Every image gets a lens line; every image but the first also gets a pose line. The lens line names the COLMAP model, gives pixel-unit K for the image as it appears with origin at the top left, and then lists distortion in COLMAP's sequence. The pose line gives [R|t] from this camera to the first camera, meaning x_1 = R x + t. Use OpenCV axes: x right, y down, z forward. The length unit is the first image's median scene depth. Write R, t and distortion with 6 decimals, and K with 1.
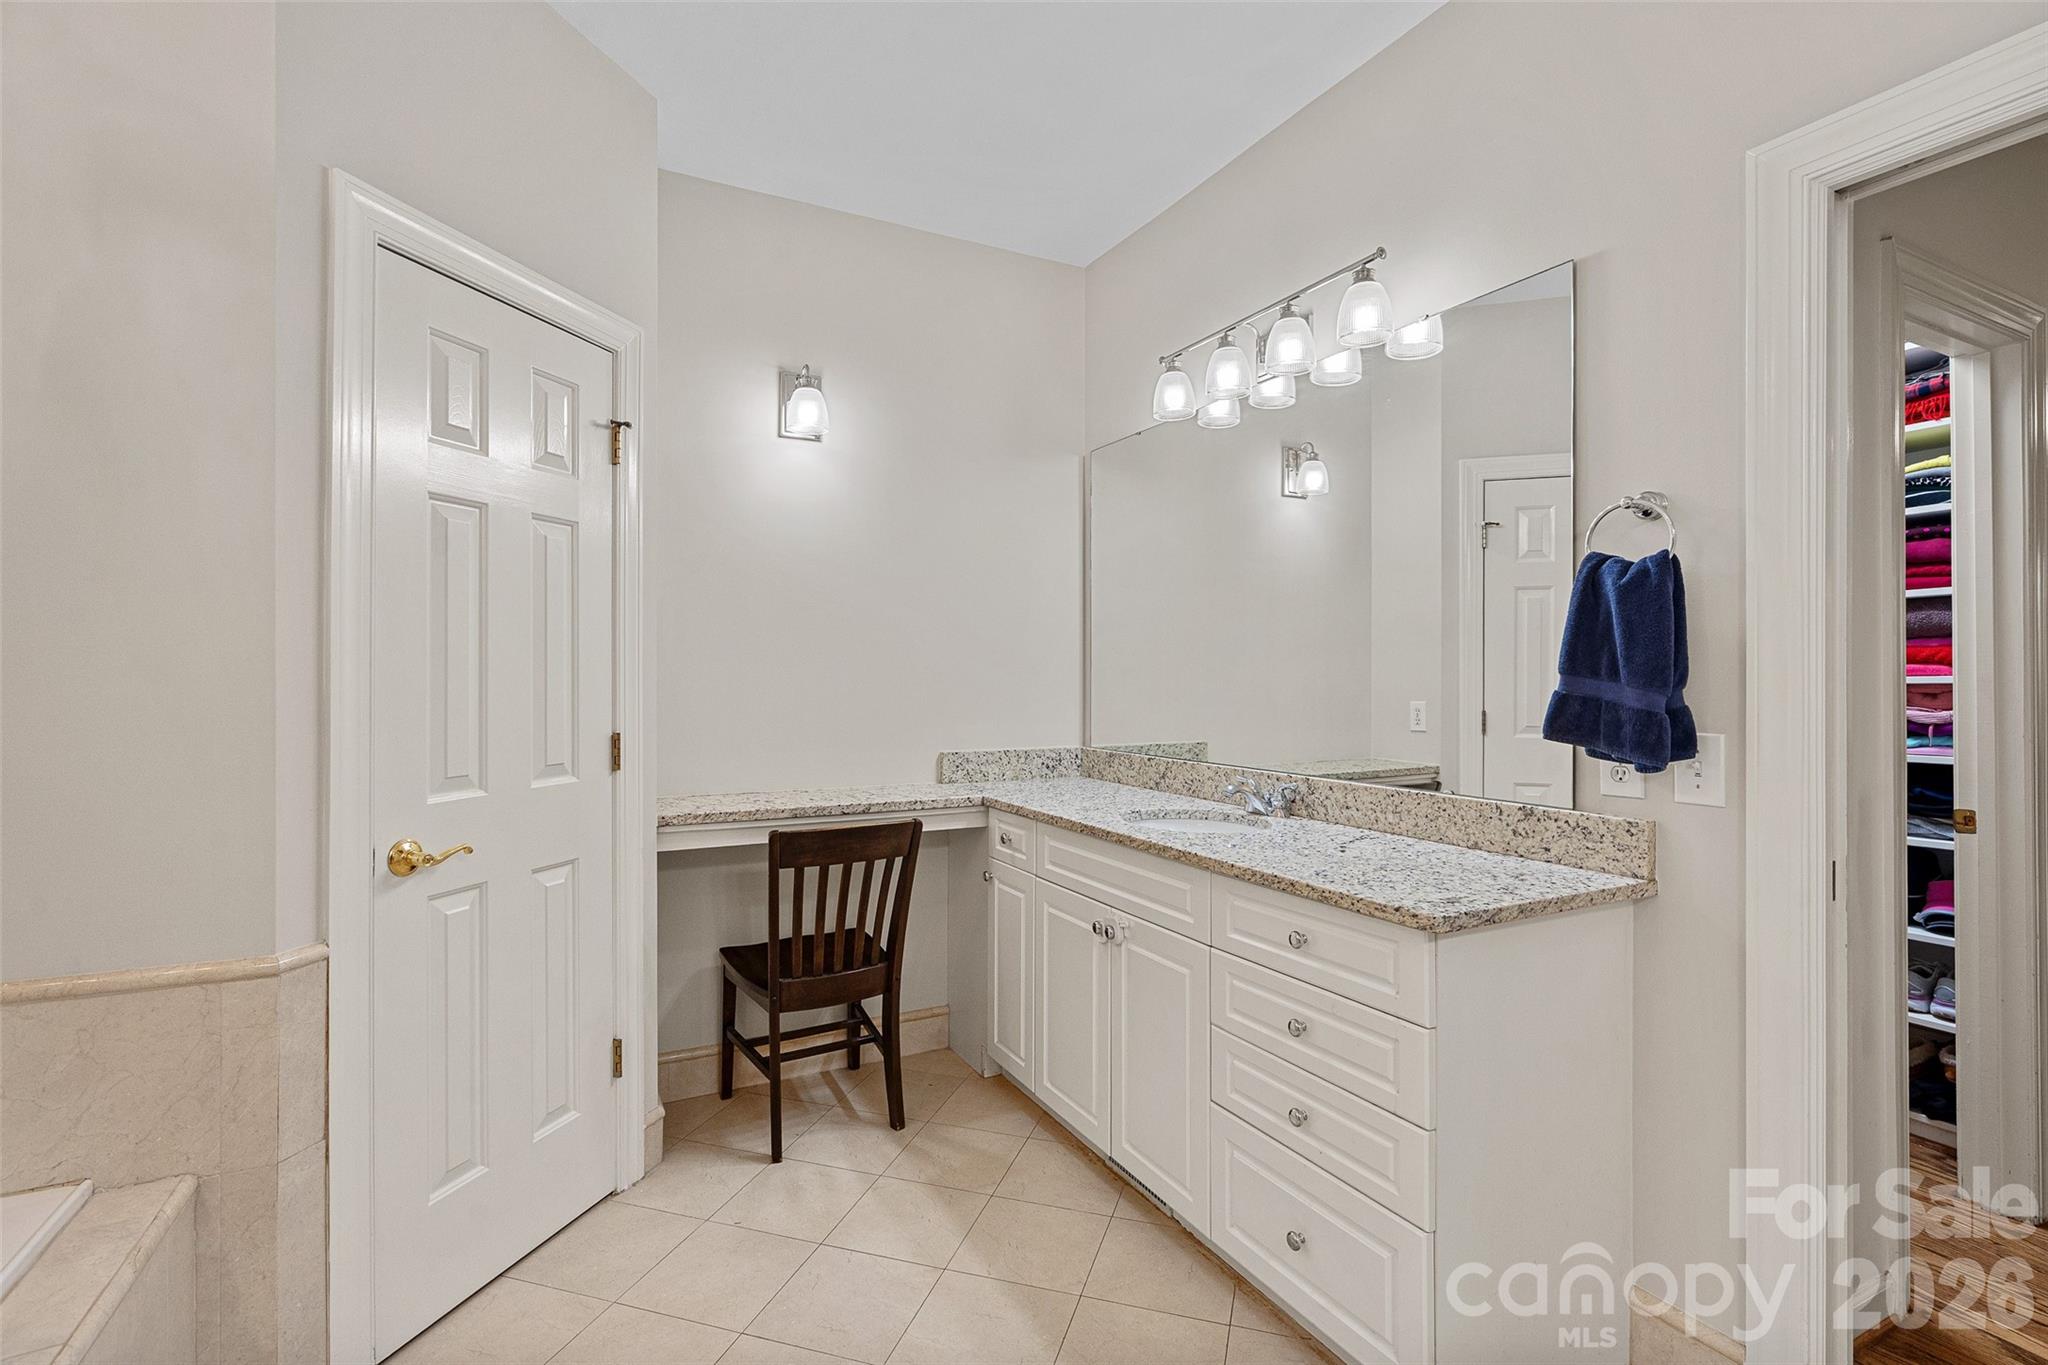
lens RADIAL K [[942.9, 0, 1023.5], [0, 942.9, 675.9], [0, 0, 1]] dist [0.000687, -0.000377]
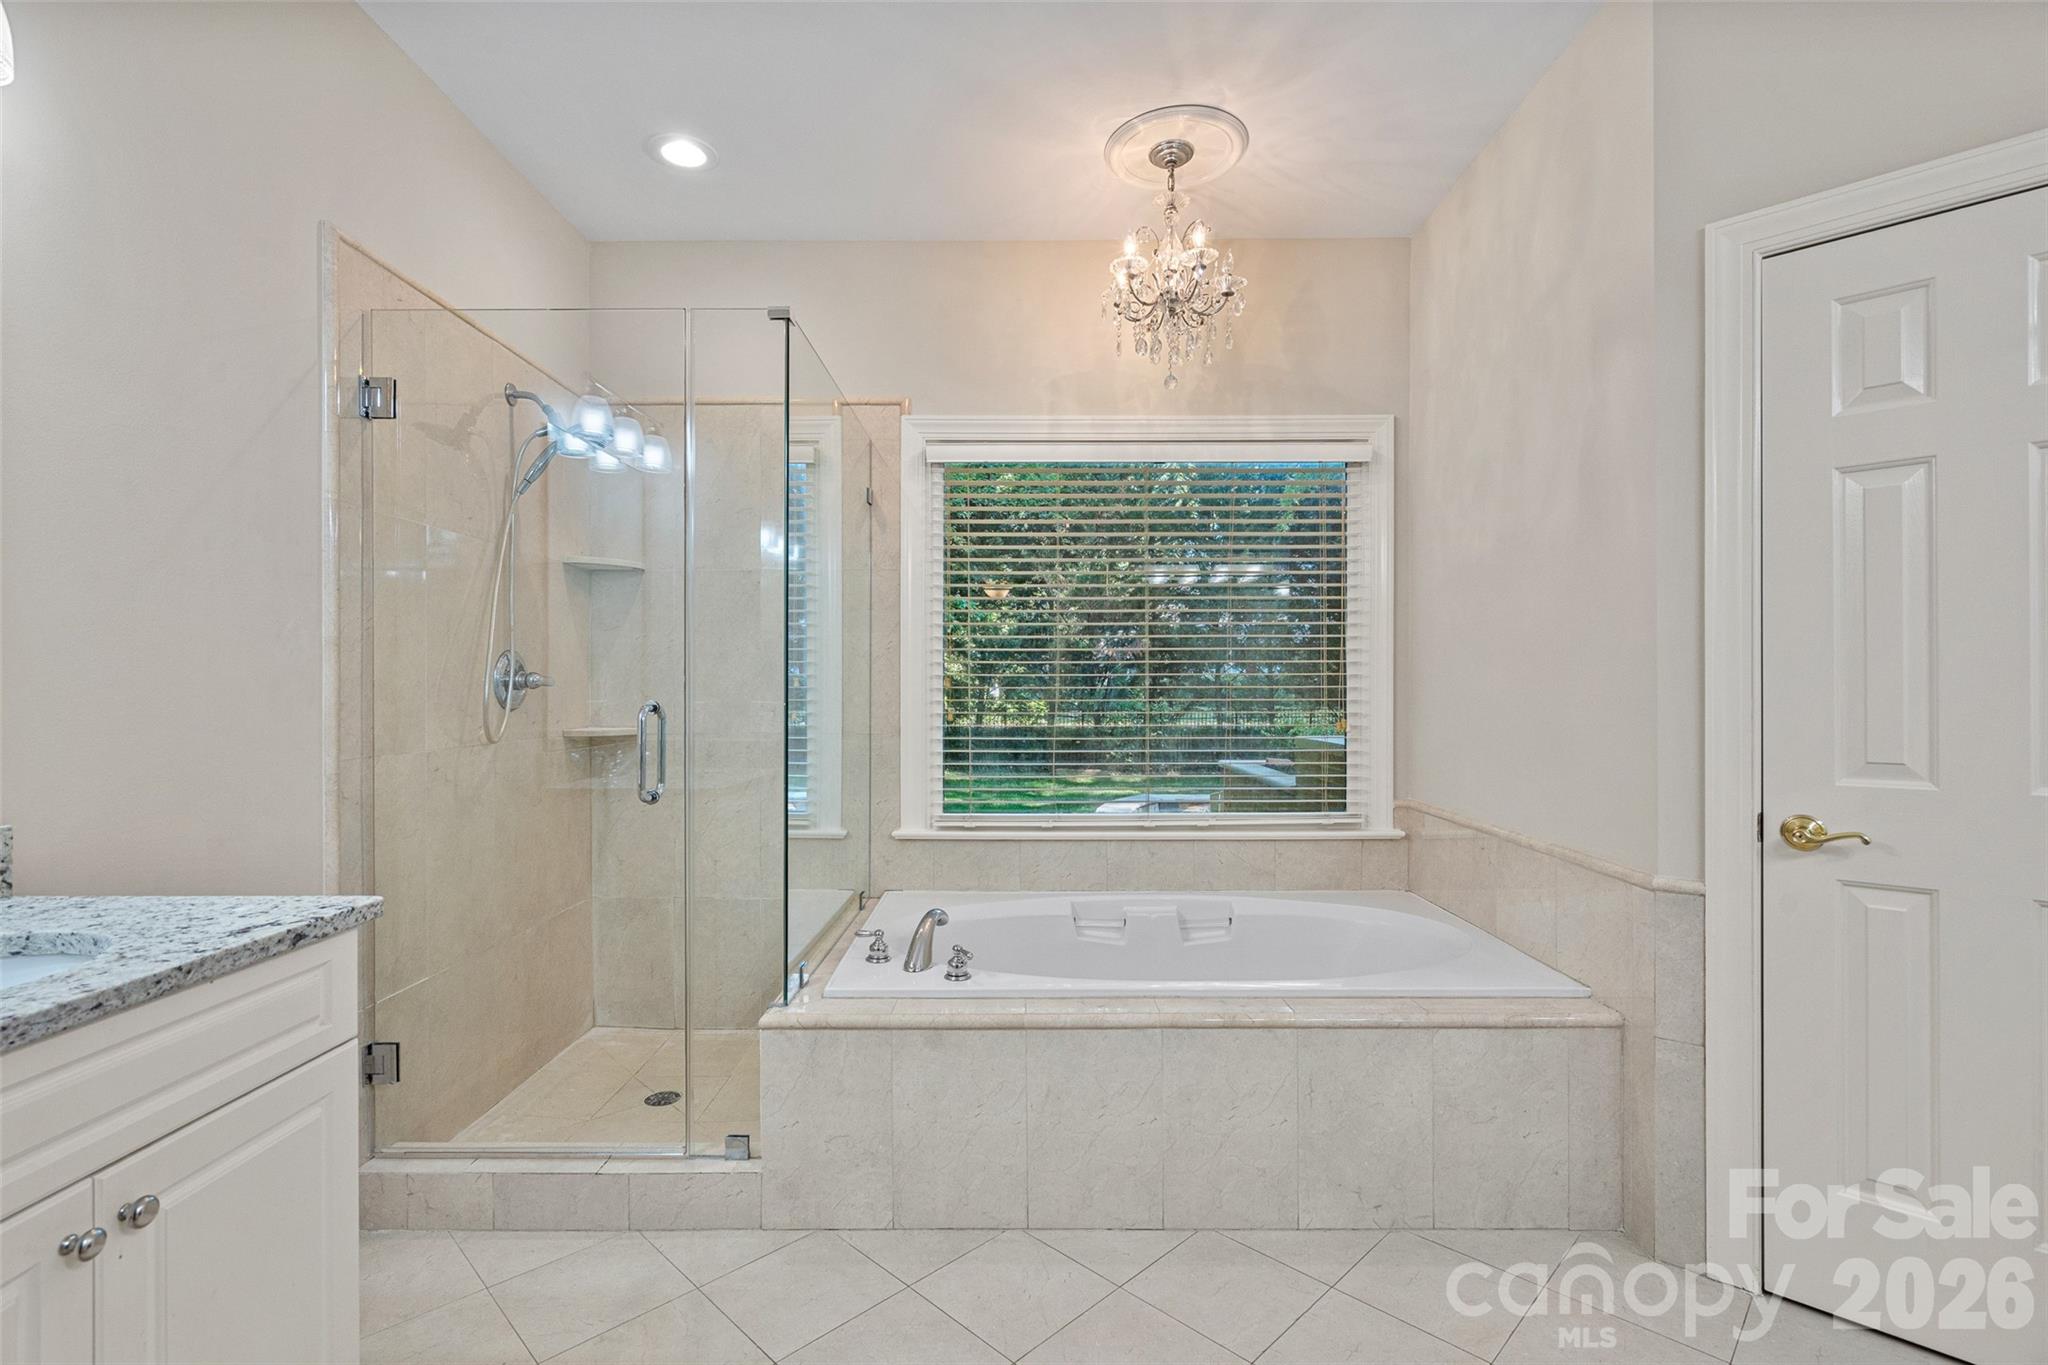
lens RADIAL K [[942.9, 0, 1020.0], [0, 942.9, 688.3], [0, 0, 1]] dist [0.000687, -0.000377]
pose [[-0.485832, 0.000501, -0.874052, 0.635624], [-0.001207, 0.999998, 0.001244, 0.034326], [0.874051, 0.001659, -0.485831, 0.731275]]
